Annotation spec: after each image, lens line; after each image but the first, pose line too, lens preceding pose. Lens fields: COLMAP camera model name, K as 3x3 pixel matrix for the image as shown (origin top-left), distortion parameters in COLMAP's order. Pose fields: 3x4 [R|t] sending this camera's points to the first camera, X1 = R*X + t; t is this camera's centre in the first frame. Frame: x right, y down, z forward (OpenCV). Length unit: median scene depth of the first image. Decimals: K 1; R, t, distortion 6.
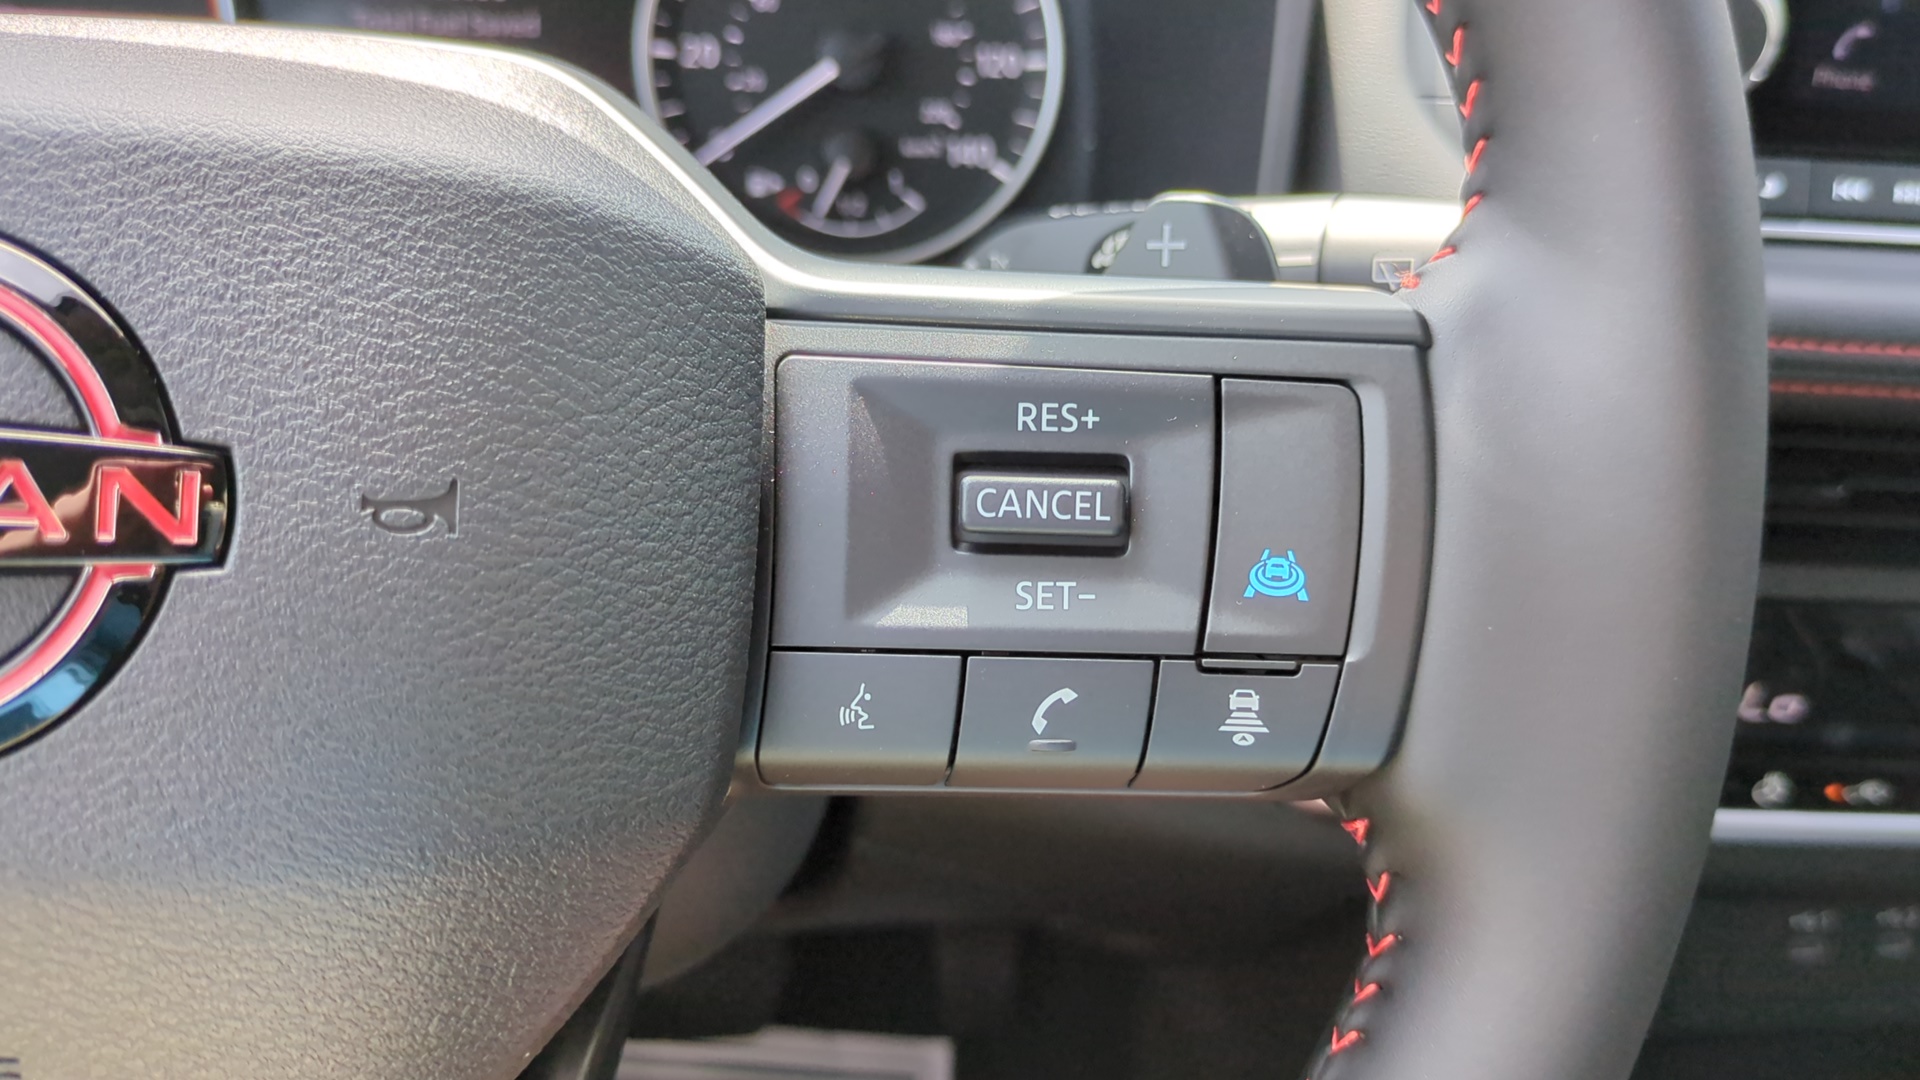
lens RADIAL K [[1685.6, 0, 963.0], [0, 1685.6, 502.3], [0, 0, 1]] dist [0.038058, -0.061439]
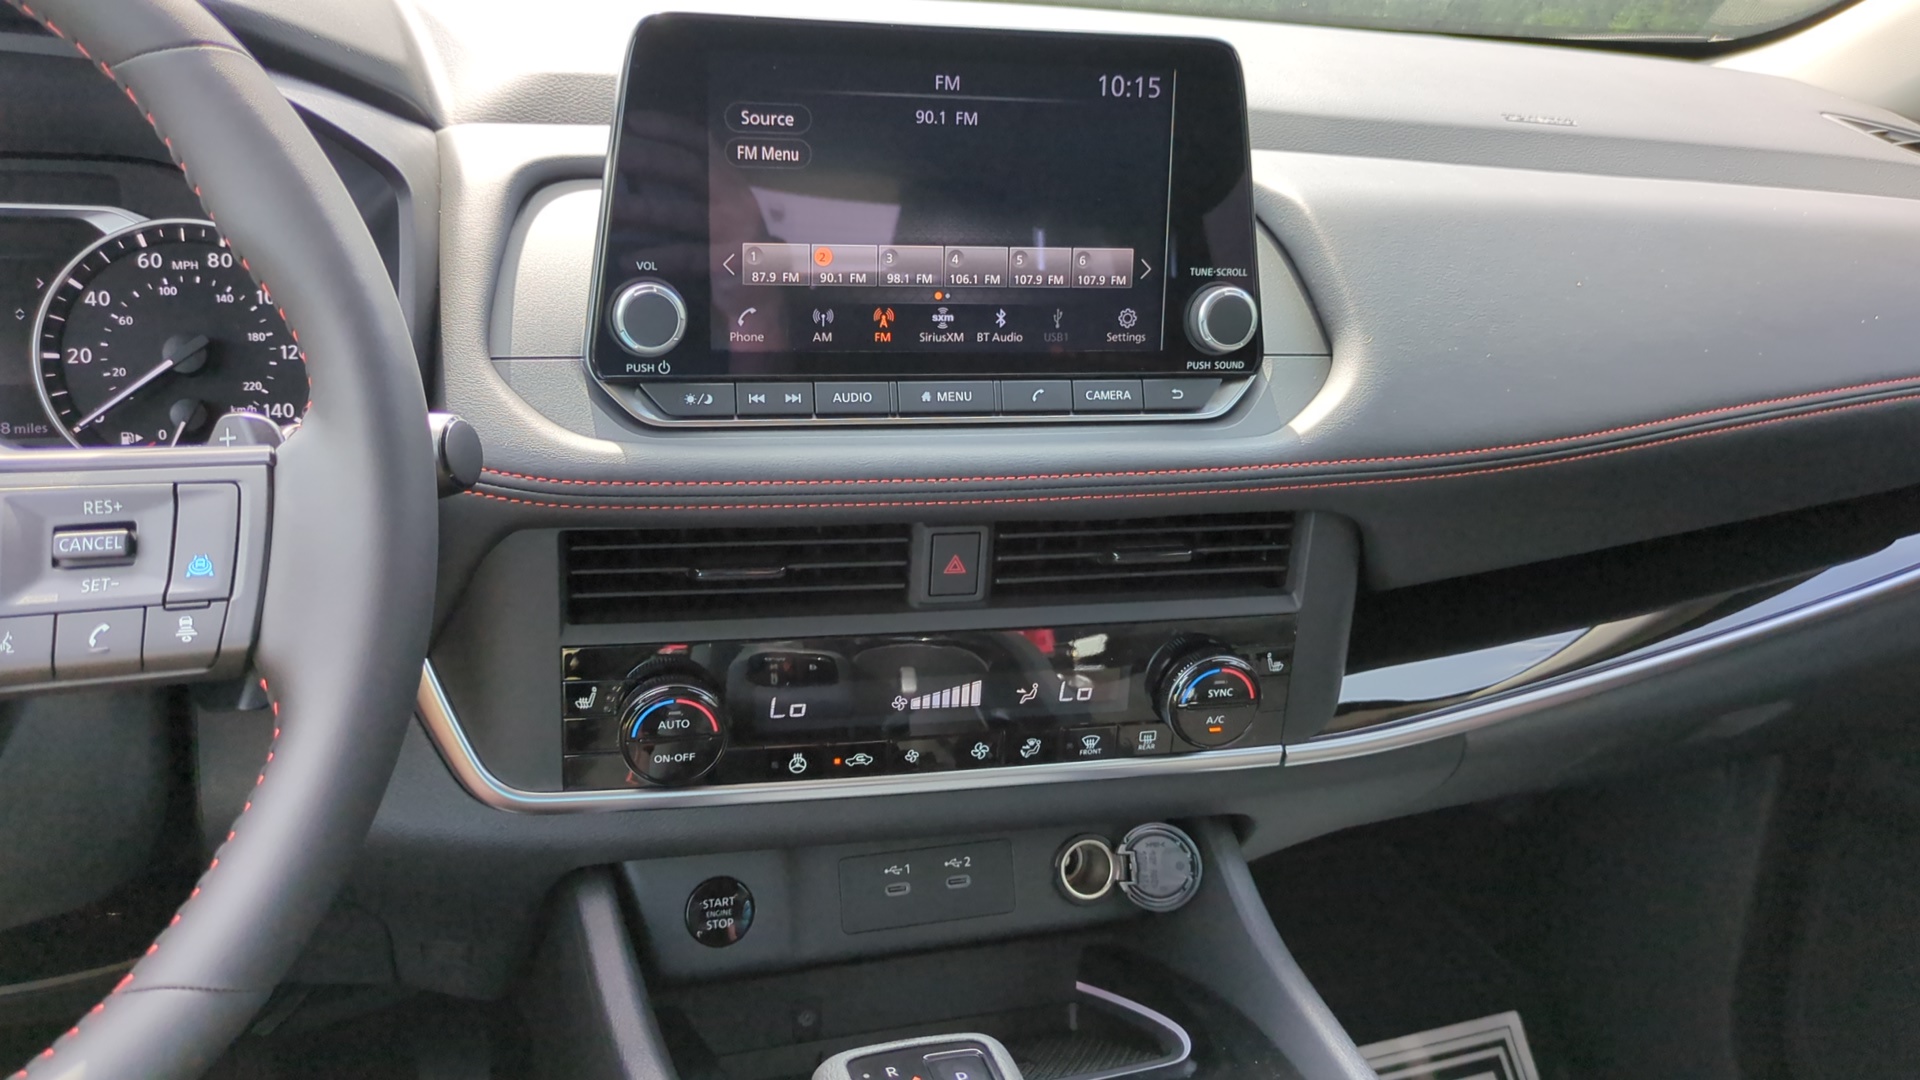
lens RADIAL K [[1685.6, 0, 969.6], [0, 1685.6, 506.0], [0, 0, 1]] dist [0.038058, -0.061439]
pose [[0.977615, -0.069550, 0.198575, 0.735960], [0.099814, 0.984131, -0.146710, 0.393922], [-0.185220, 0.163246, 0.969043, -1.393801]]
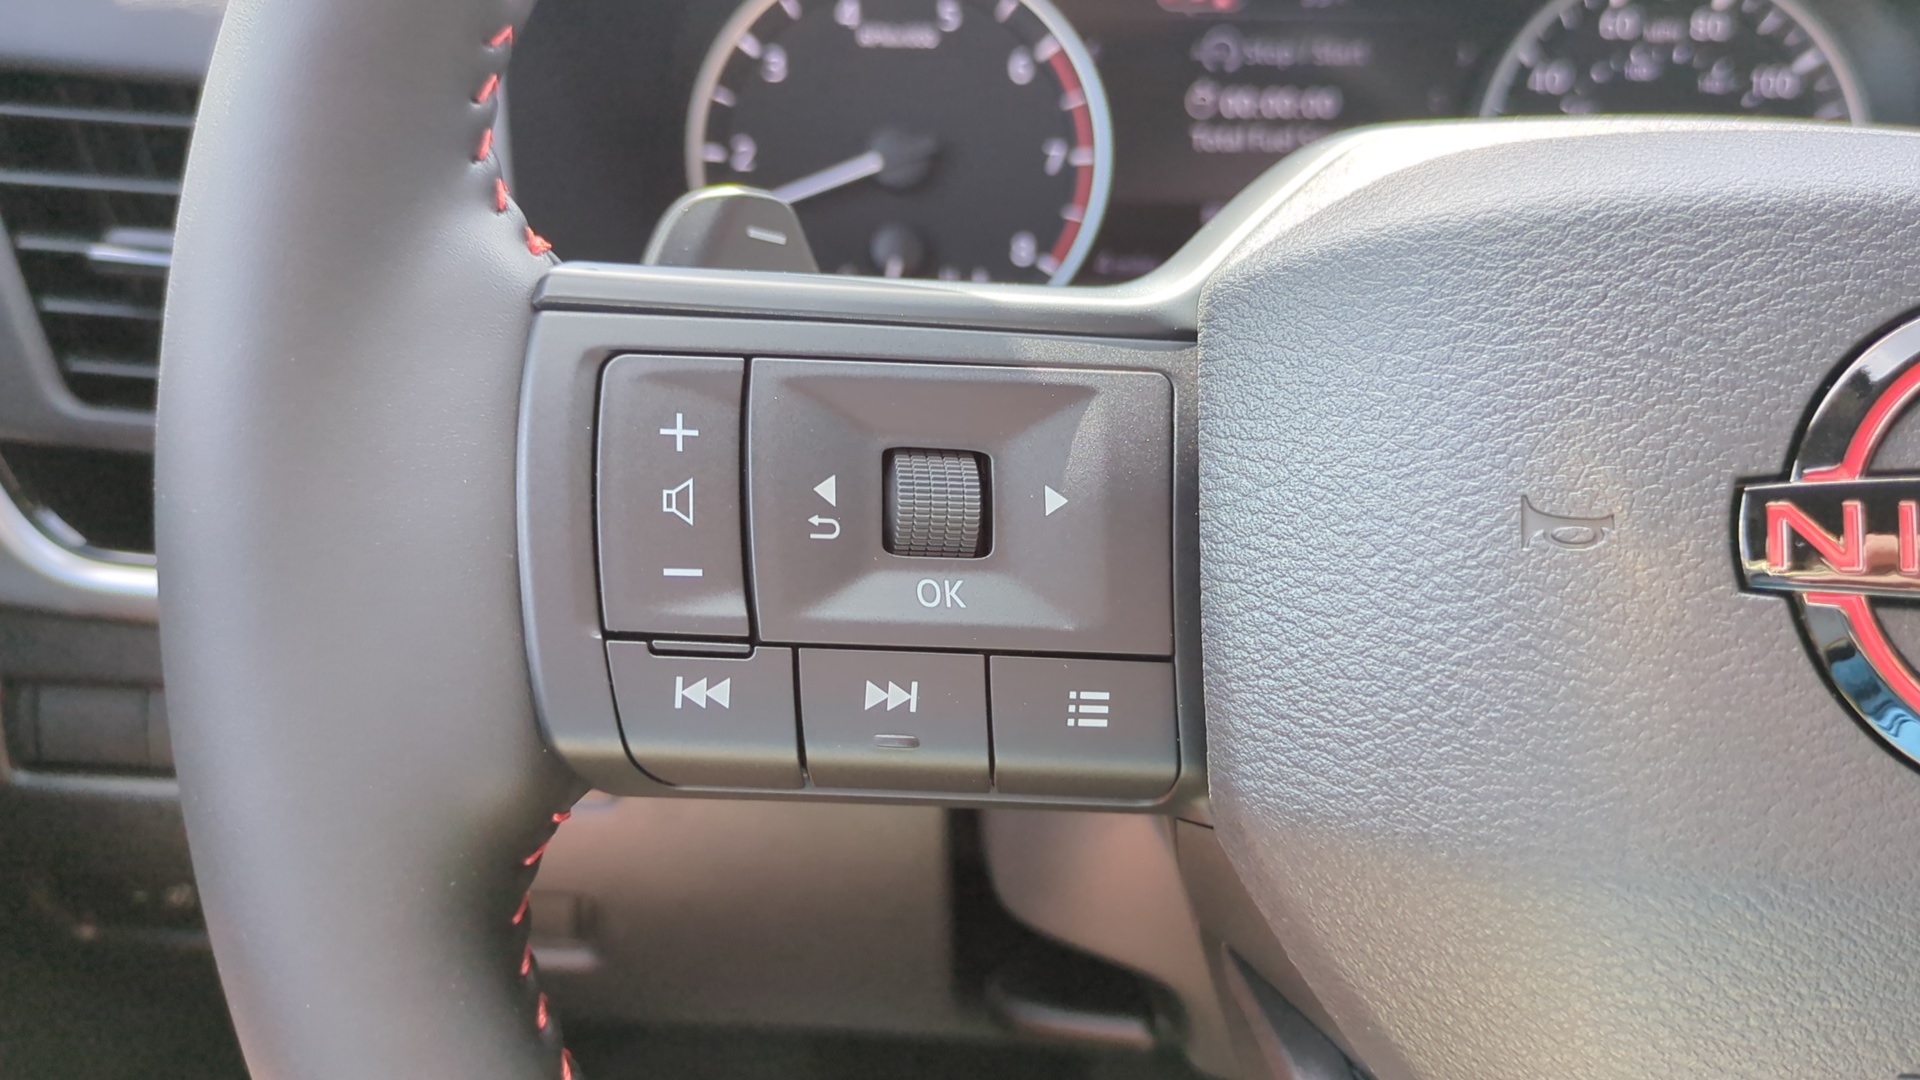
lens RADIAL K [[1685.6, 0, 972.2], [0, 1685.6, 490.8], [0, 0, 1]] dist [0.038058, -0.061439]
pose [[0.998394, -0.009969, -0.055763, -1.036110], [0.005722, 0.997106, -0.075805, 0.031336], [0.056358, 0.075364, 0.995562, -0.109383]]
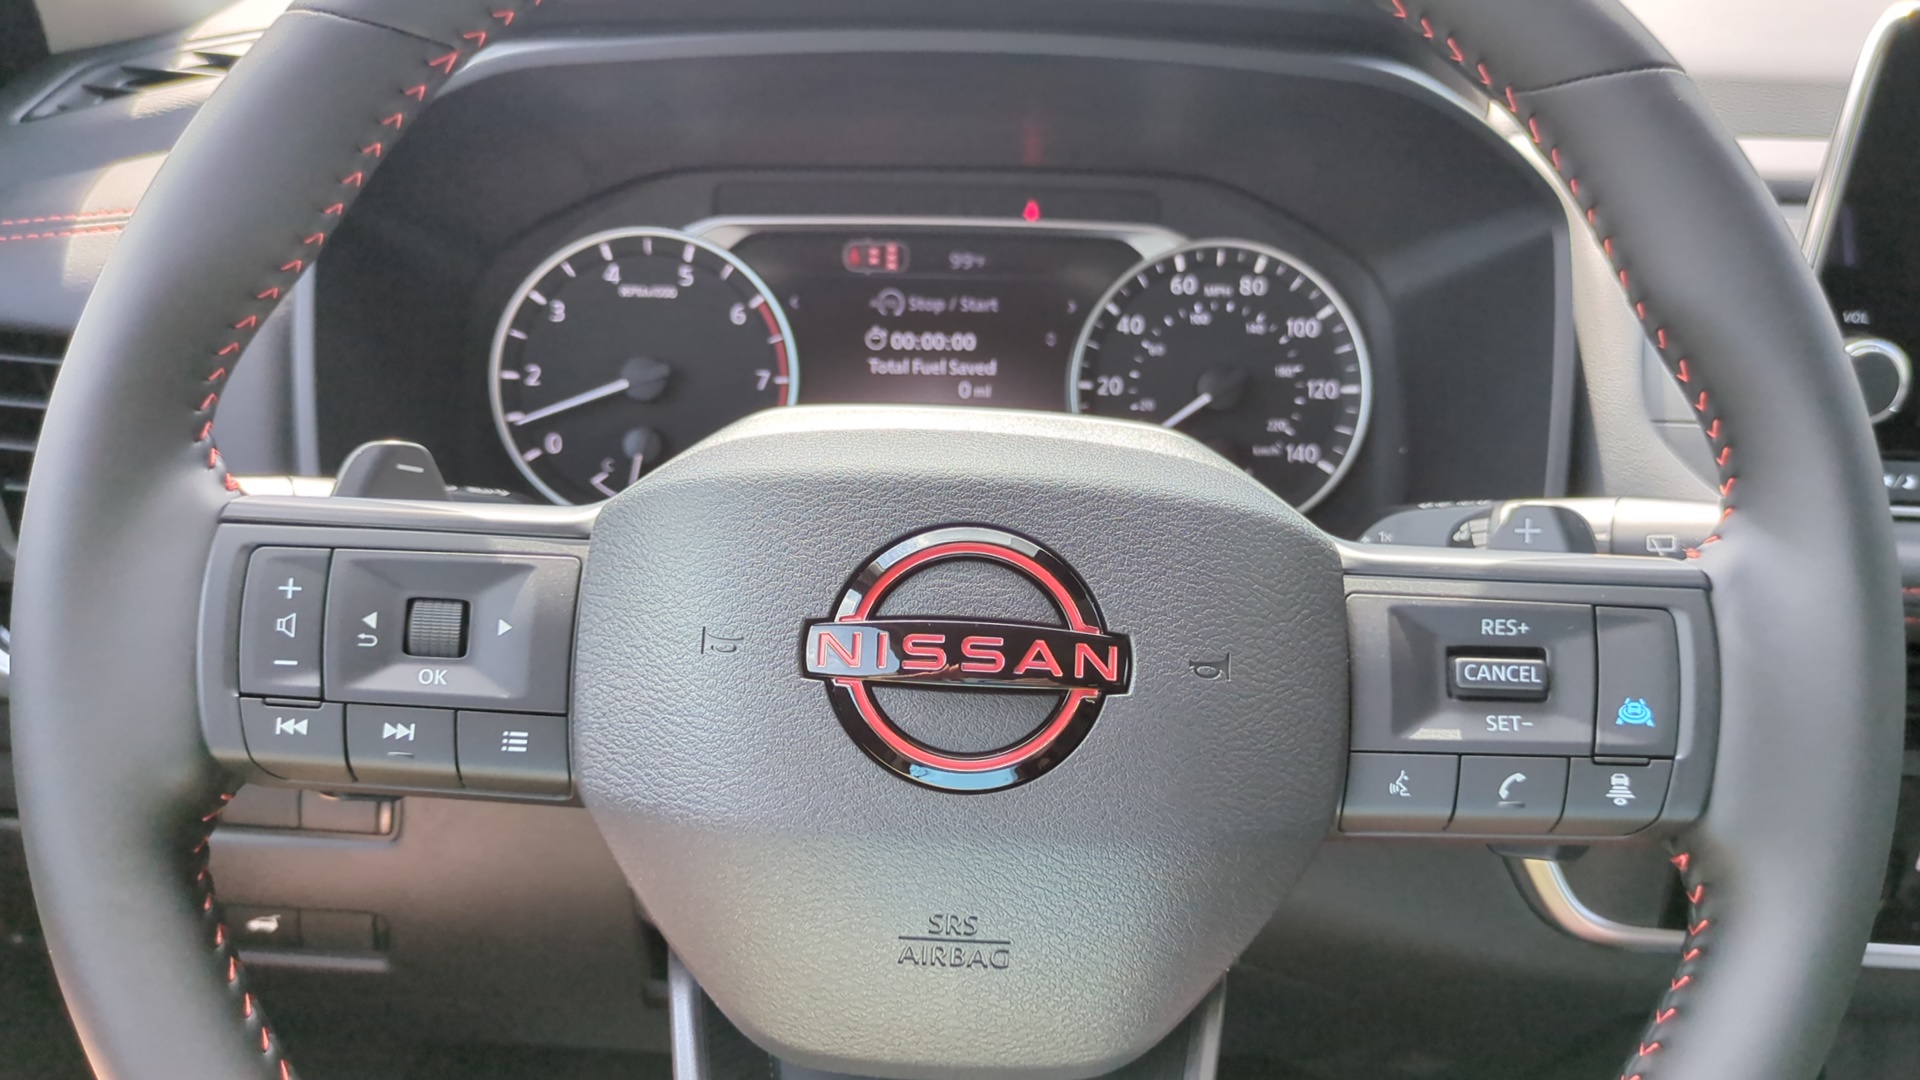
lens RADIAL K [[1685.6, 0, 957.2], [0, 1685.6, 510.0], [0, 0, 1]] dist [0.038058, -0.061439]
pose [[0.996371, -0.002799, -0.085066, -0.387159], [-0.009570, 0.989435, -0.144660, 0.097169], [0.084572, 0.144949, 0.985818, -0.907604]]
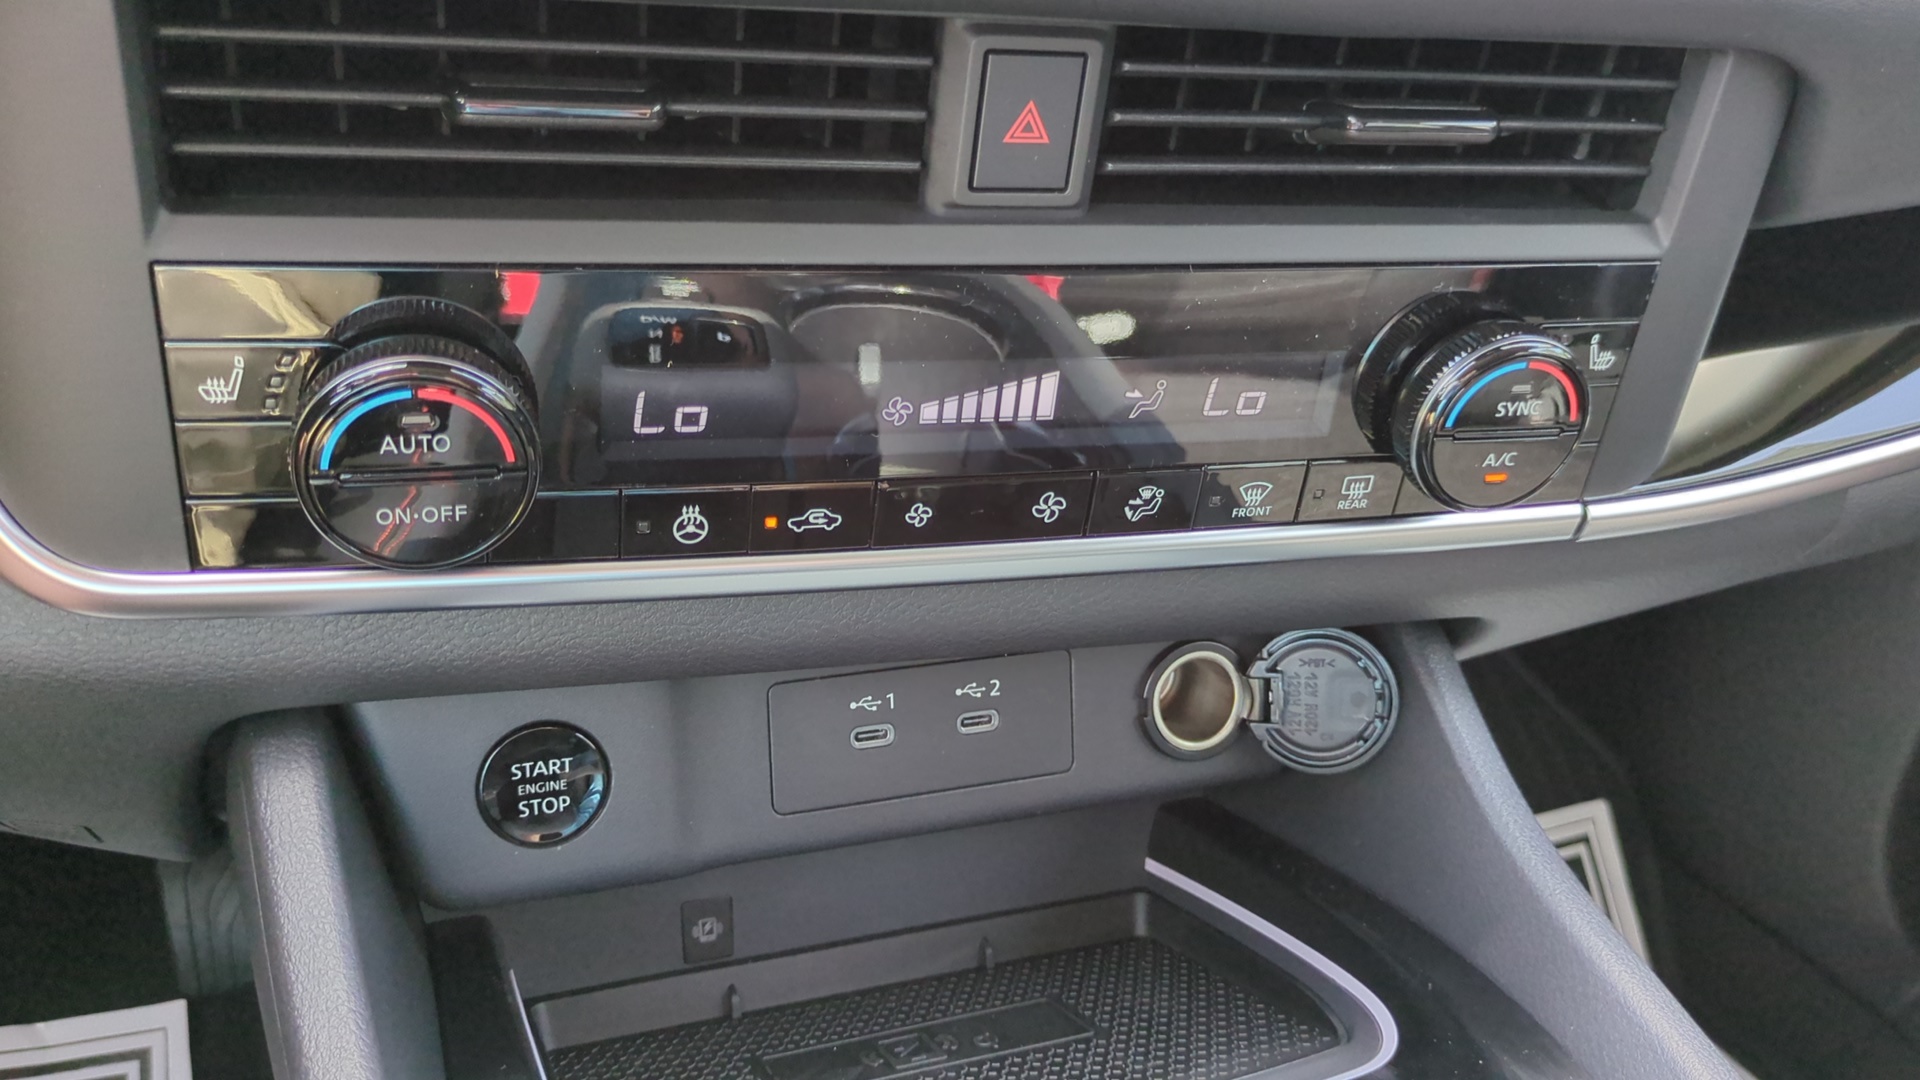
lens RADIAL K [[1685.6, 0, 963.9], [0, 1685.6, 526.3], [0, 0, 1]] dist [0.038058, -0.061439]
pose [[0.969422, -0.080598, 0.231784, 0.918109], [0.070221, 0.996139, 0.052690, 0.298423], [-0.235136, -0.034803, 0.971339, 0.425179]]
